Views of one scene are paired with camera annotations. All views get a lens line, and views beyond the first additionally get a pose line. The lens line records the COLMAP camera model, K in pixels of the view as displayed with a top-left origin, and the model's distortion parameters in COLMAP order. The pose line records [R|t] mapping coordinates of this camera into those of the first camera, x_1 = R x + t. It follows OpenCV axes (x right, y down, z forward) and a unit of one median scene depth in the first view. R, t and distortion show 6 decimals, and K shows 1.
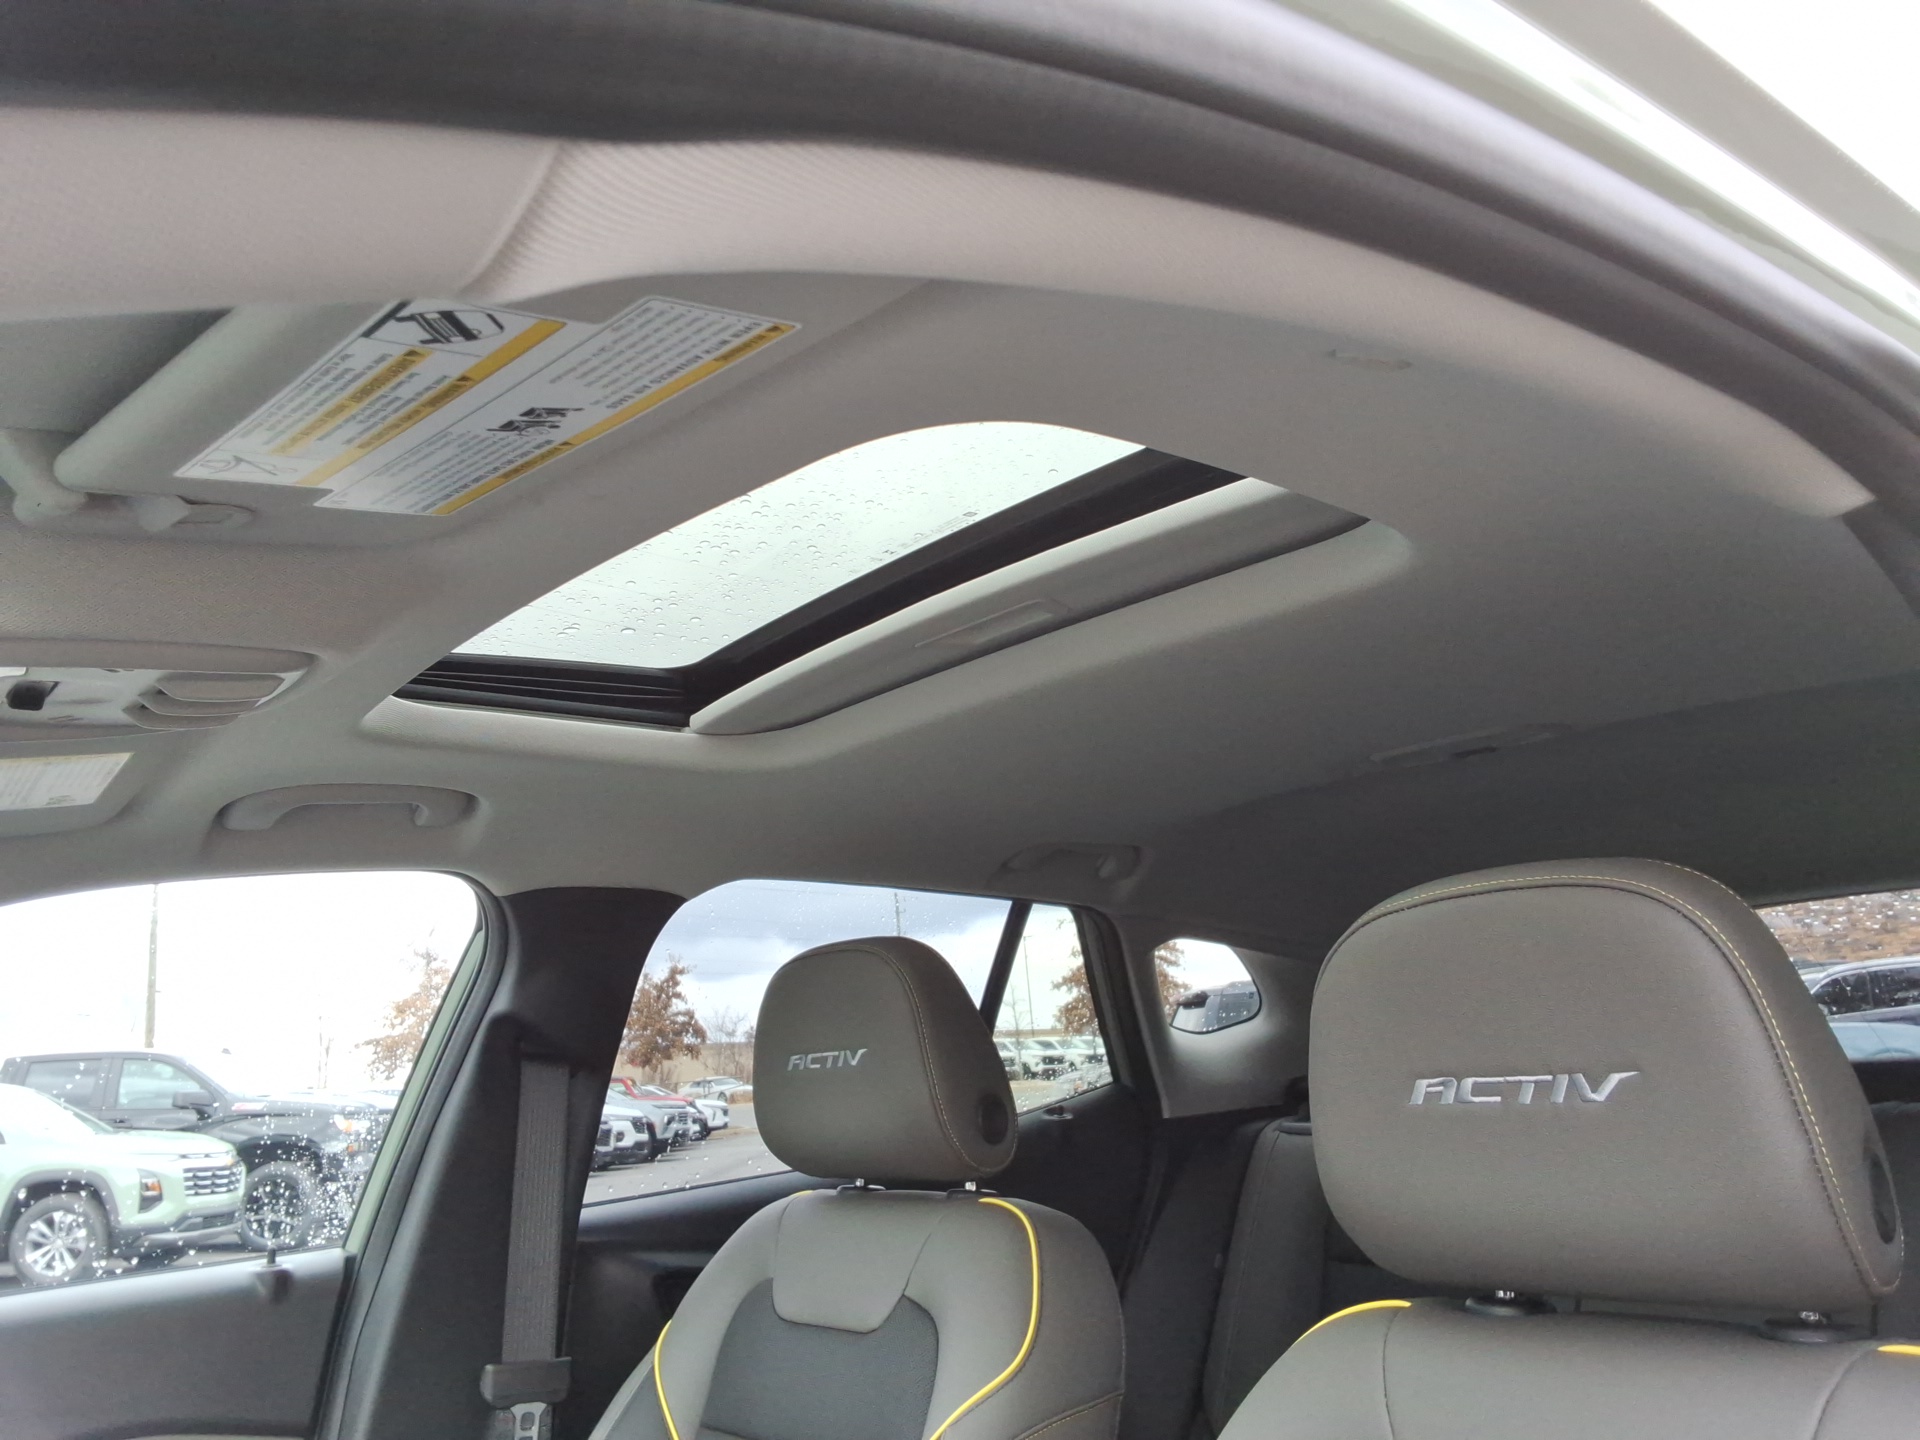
lens RADIAL K [[1541.1, 0, 973.7], [0, 1541.1, 697.9], [0, 0, 1]] dist [0.103441, -0.154000]
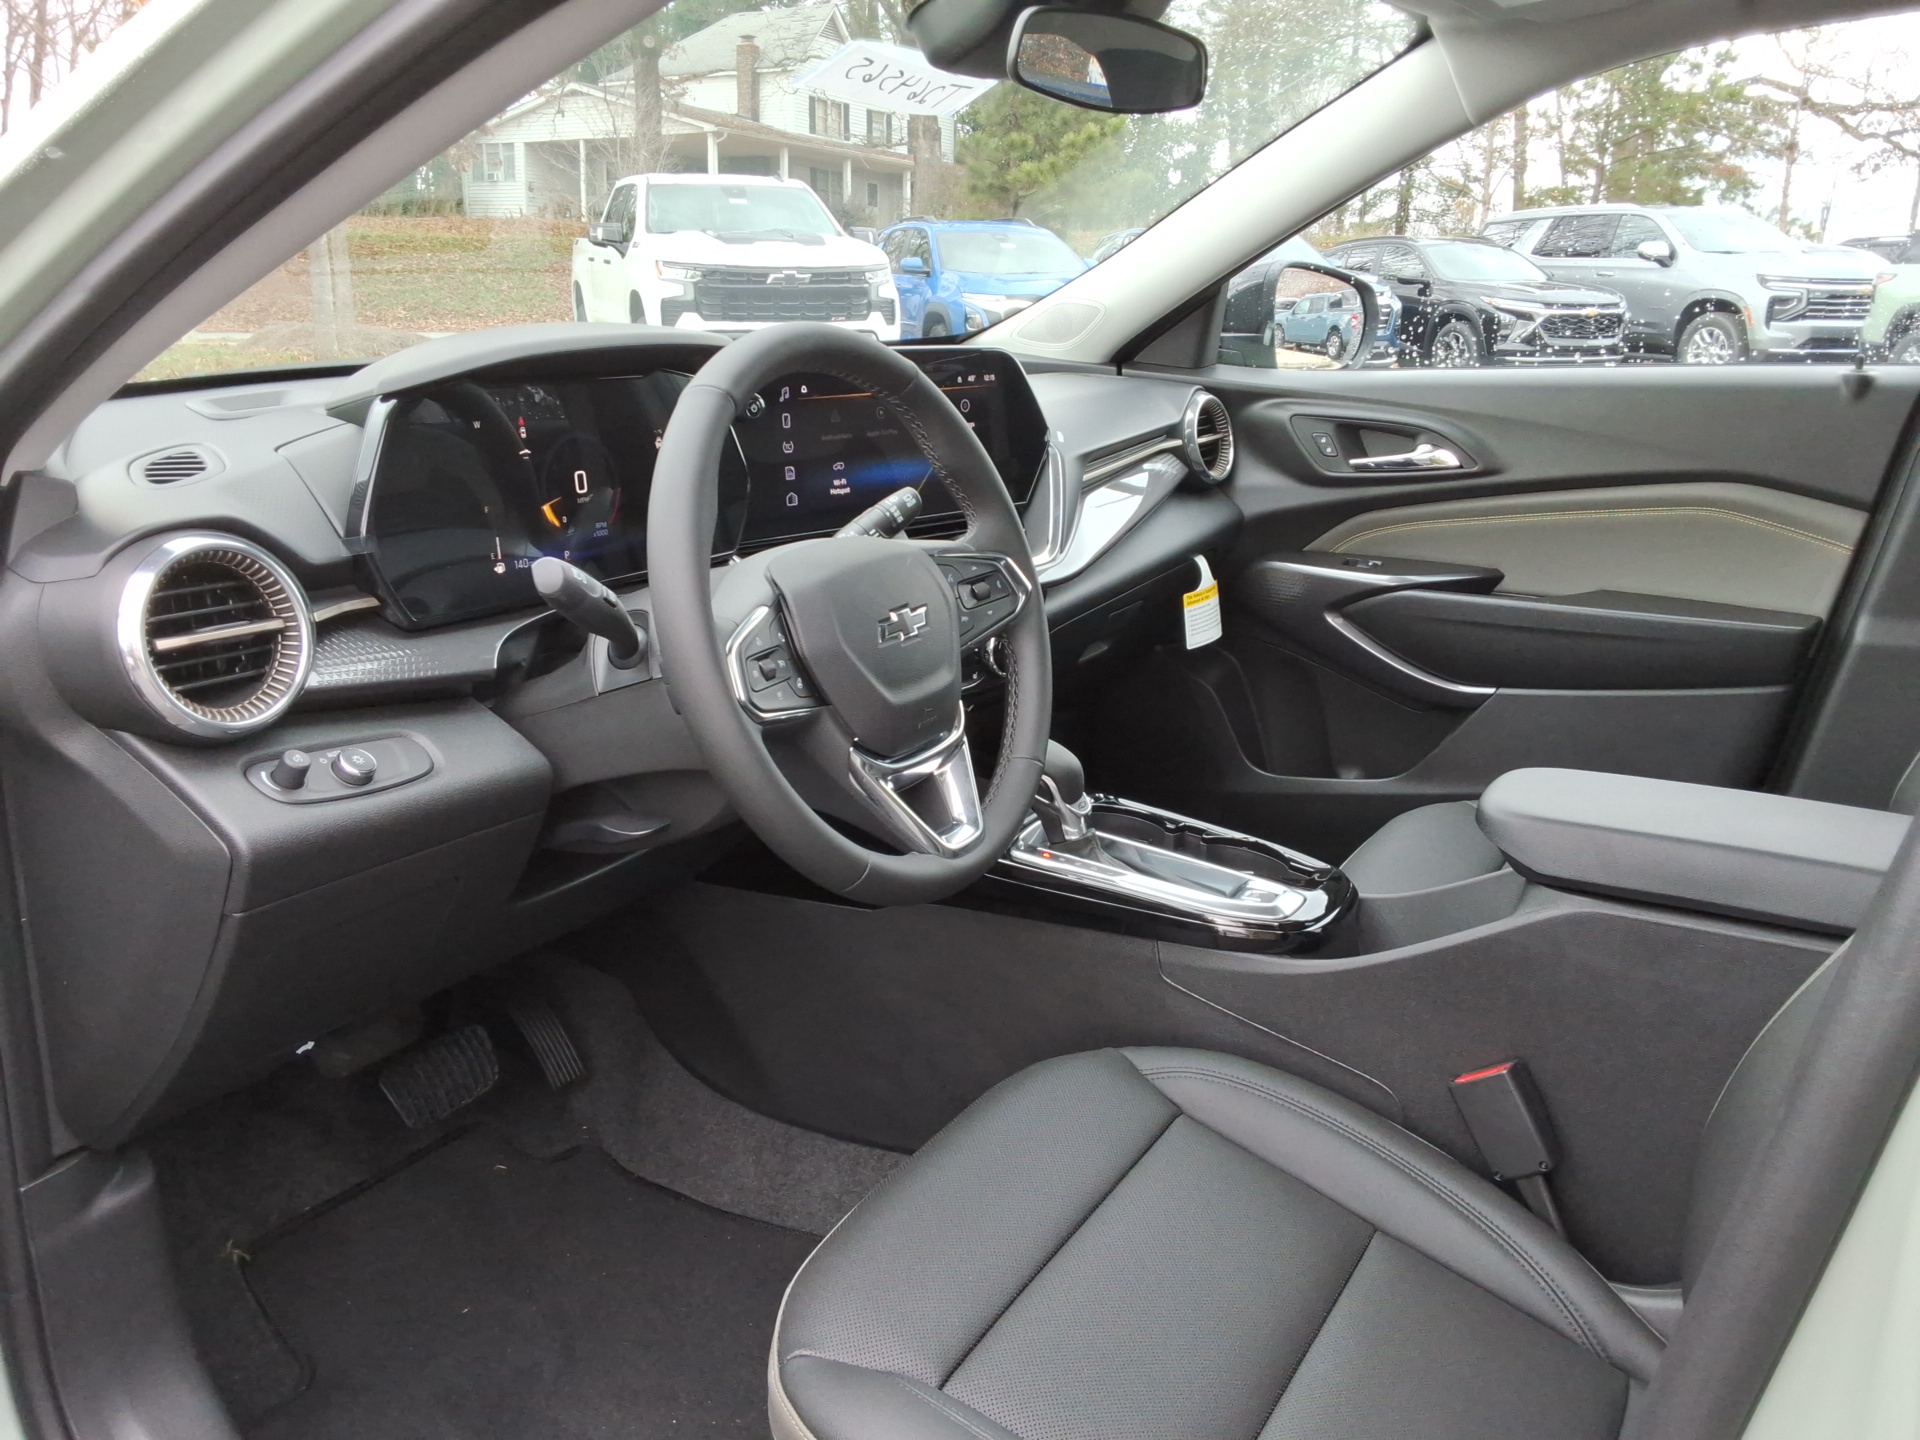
lens RADIAL K [[1541.1, 0, 989.7], [0, 1541.1, 694.7], [0, 0, 1]] dist [0.103441, -0.154000]
pose [[0.337293, 0.302467, -0.891486, 0.351042], [0.198337, 0.902892, 0.381377, -0.000678], [0.920270, -0.305450, 0.244549, 0.020894]]
